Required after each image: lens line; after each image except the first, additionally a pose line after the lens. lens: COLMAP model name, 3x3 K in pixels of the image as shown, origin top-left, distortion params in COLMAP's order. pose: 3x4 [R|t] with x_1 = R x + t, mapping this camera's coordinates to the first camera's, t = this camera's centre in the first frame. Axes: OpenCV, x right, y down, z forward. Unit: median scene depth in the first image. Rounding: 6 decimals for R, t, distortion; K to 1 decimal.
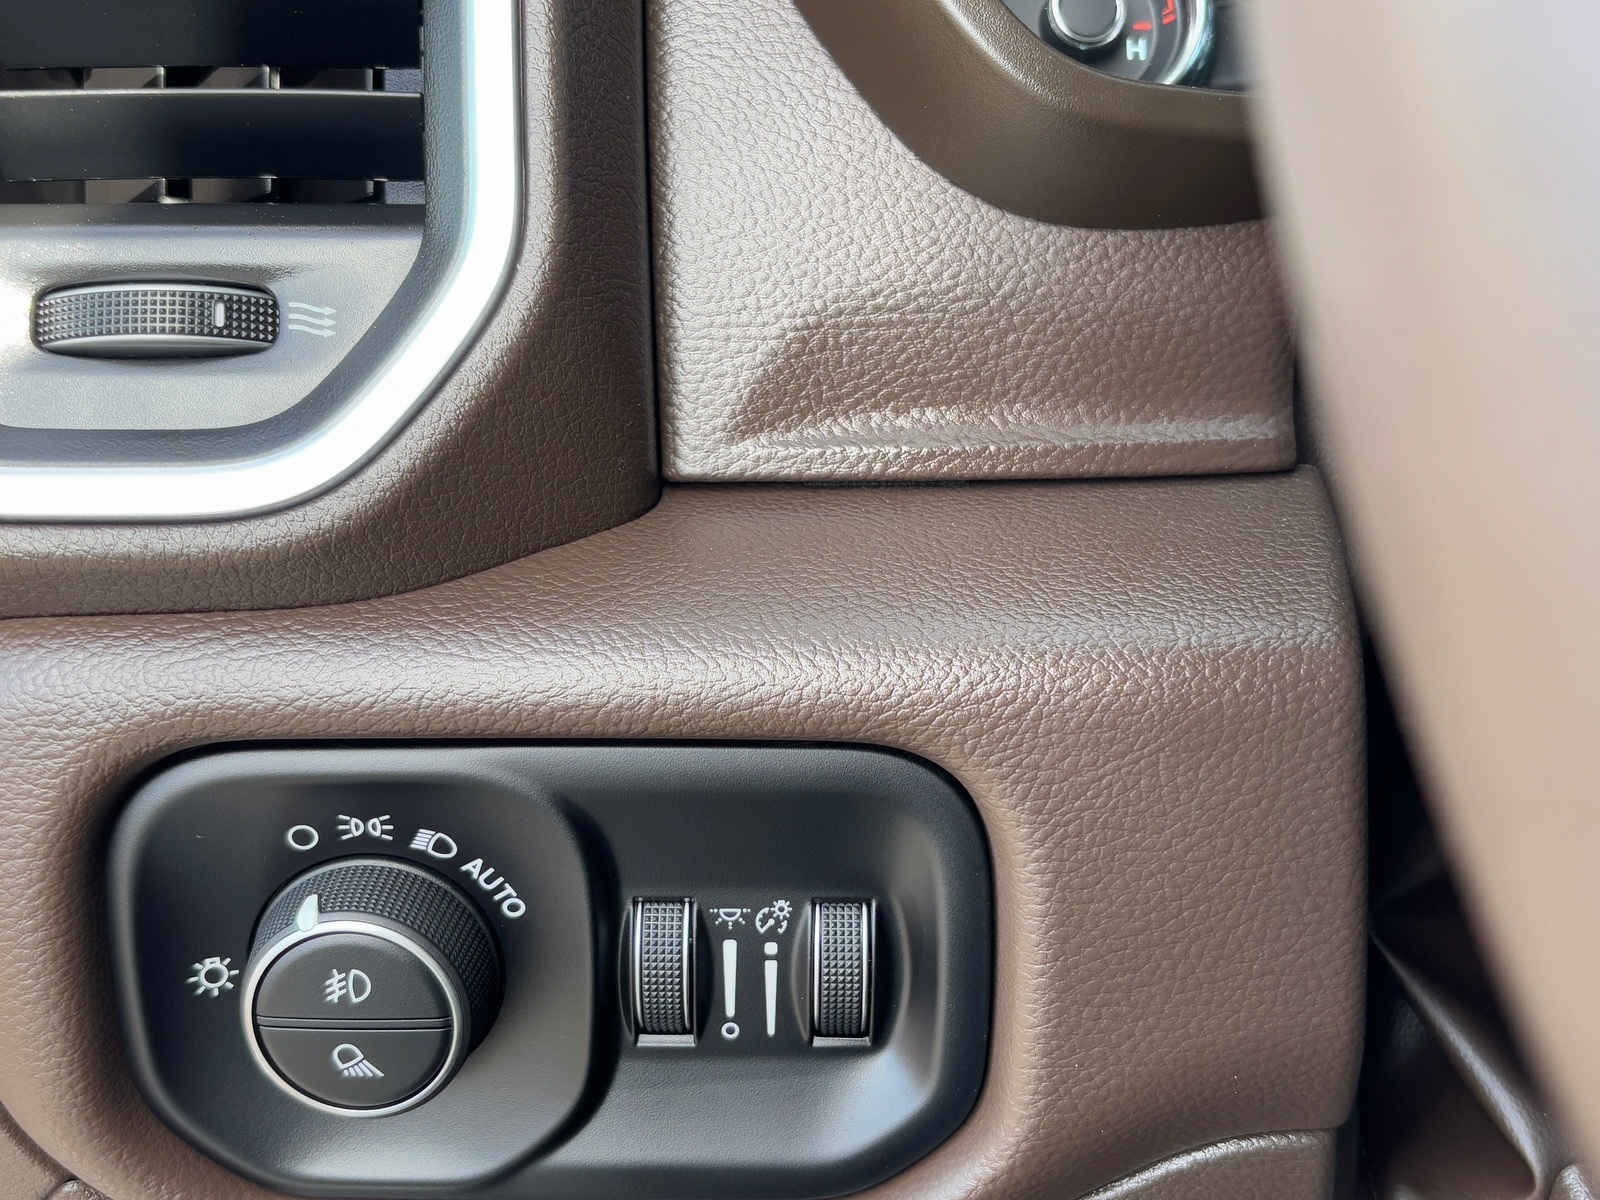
lens RADIAL K [[1846.7, 0, 800.0], [0, 1846.7, 600.0], [0, 0, 1]] dist [0.017345, 0.016500]
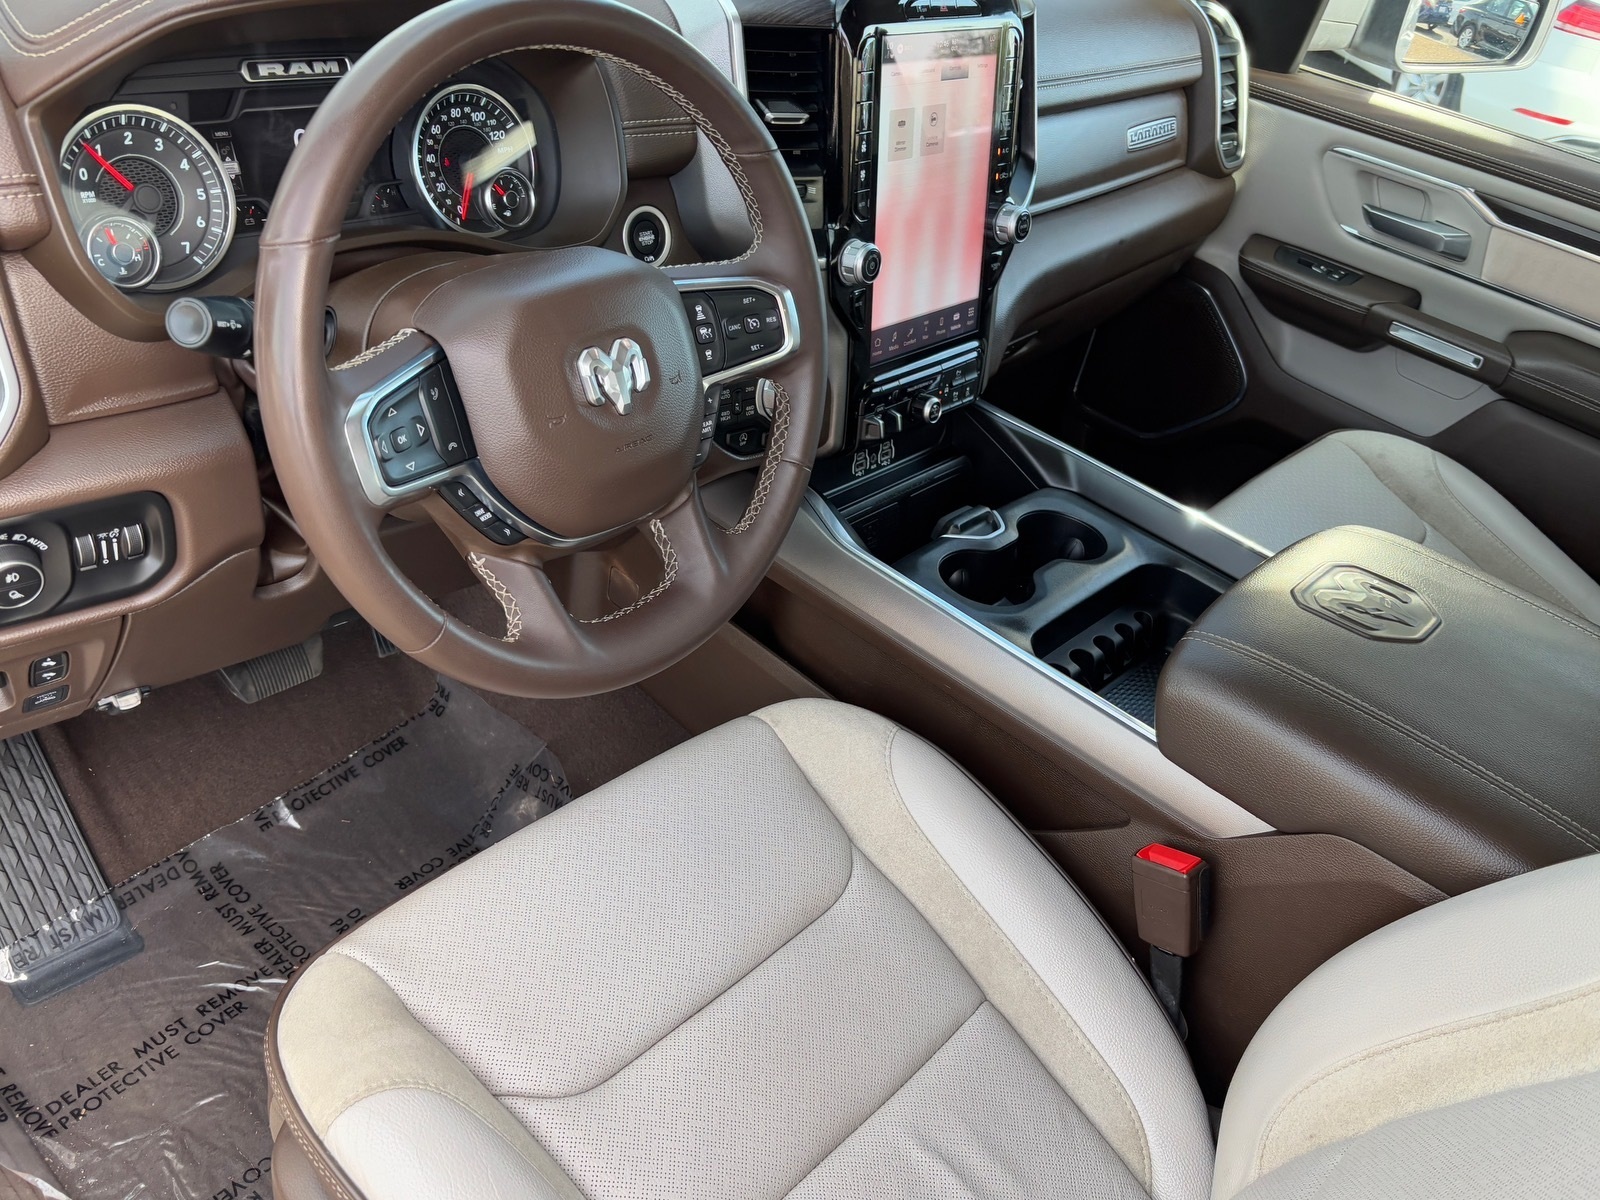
lens RADIAL K [[1329.0, 0, 818.7], [0, 1329.0, 599.8], [0, 0, 1]] dist [0.030834, -0.006727]
pose [[0.706389, -0.277966, 0.650960, -0.865647], [-0.009073, 0.916033, 0.401000, -0.873274], [-0.707765, -0.289168, 0.644554, -1.991090]]
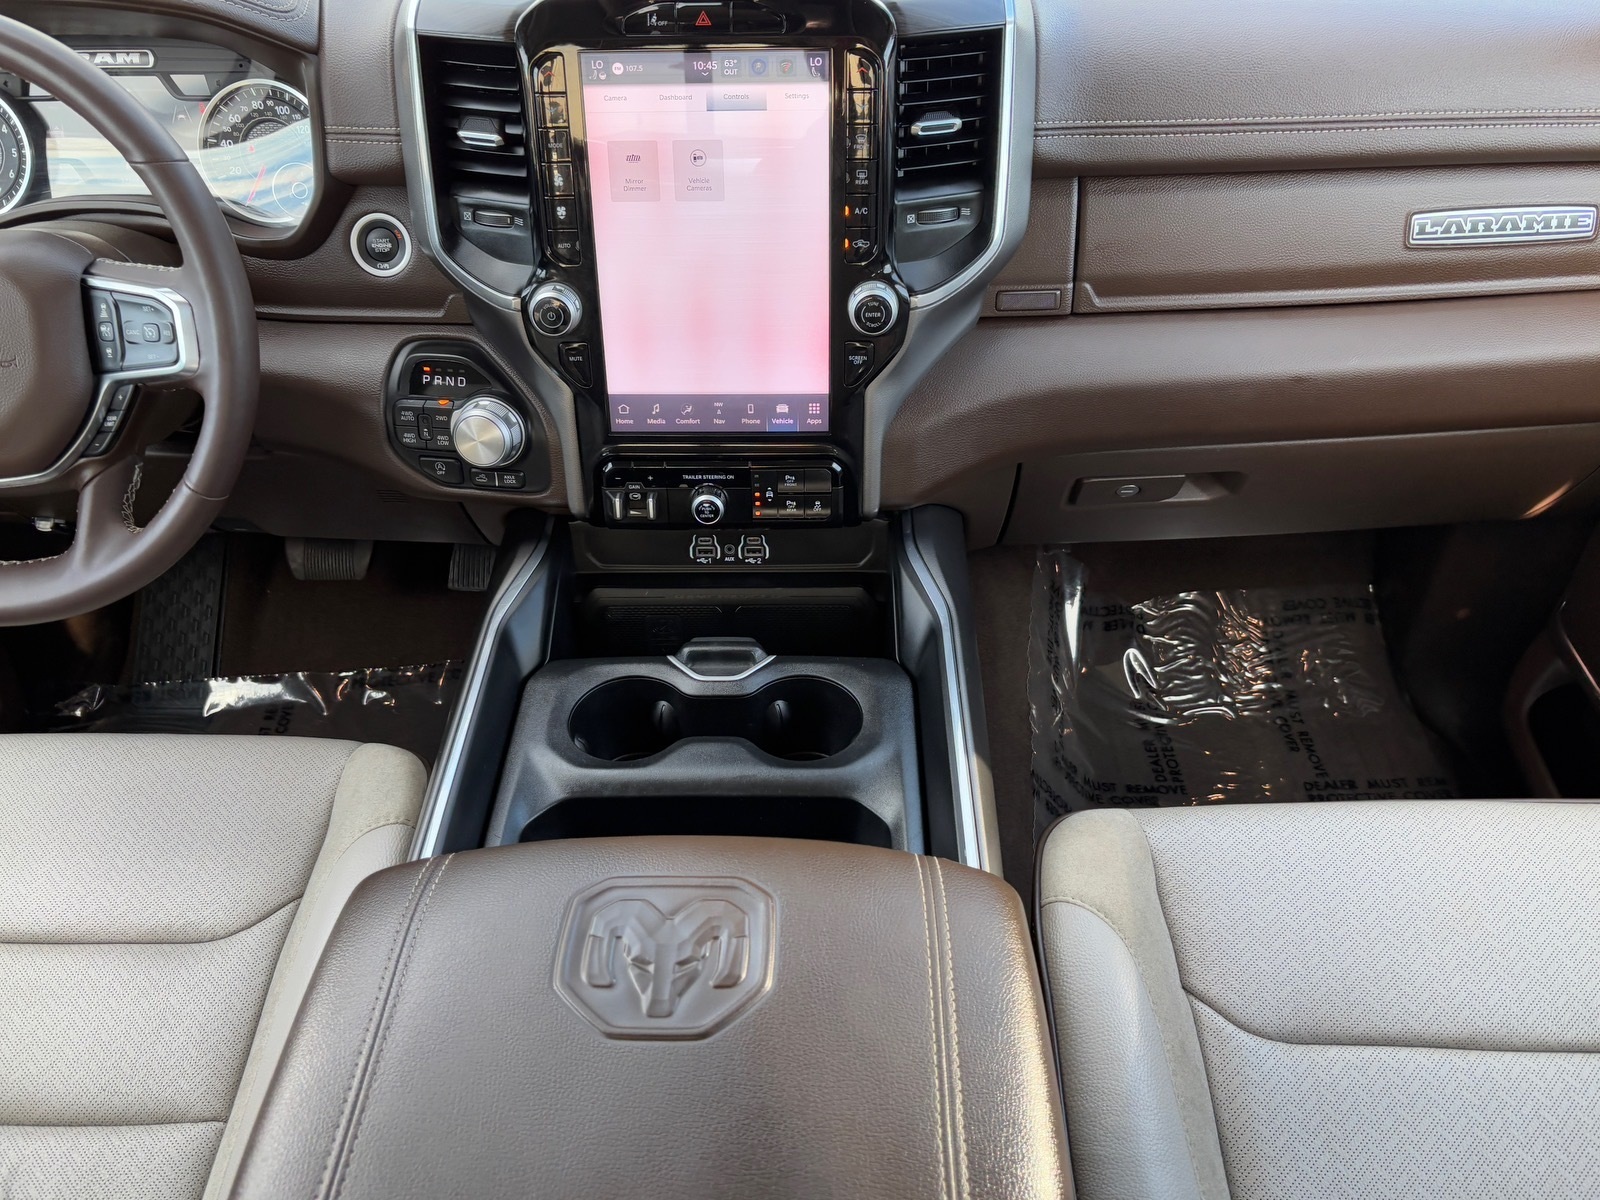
lens RADIAL K [[1346.3, 0, 795.1], [0, 1346.3, 594.0], [0, 0, 1]] dist [0.079874, -0.150548]
pose [[0.993664, 0.060318, -0.094831, 3.115816], [-0.015221, 0.908229, 0.418197, -1.011450], [0.111353, -0.414104, 0.903393, -2.622373]]
